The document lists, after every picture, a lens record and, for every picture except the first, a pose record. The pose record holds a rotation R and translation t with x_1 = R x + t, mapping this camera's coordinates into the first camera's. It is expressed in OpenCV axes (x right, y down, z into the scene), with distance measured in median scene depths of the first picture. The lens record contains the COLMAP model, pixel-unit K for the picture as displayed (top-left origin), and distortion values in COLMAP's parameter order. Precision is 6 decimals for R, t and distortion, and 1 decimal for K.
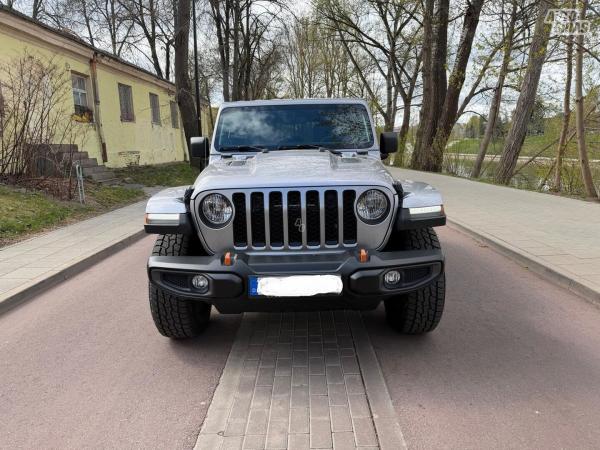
lens RADIAL K [[421.1, 0, 301.7], [0, 421.1, 225.0], [0, 0, 1]] dist [0.026546, -0.030492]
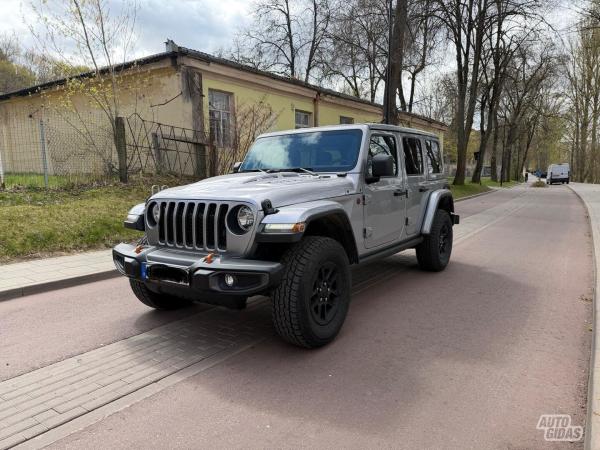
lens RADIAL K [[421.1, 0, 302.0], [0, 421.1, 237.5], [0, 0, 1]] dist [0.026546, -0.030492]
pose [[0.820742, 0.091734, -0.563887, 0.116347], [-0.109767, 0.993955, 0.001931, -0.001923], [0.560655, 0.060312, 0.825850, 0.018138]]
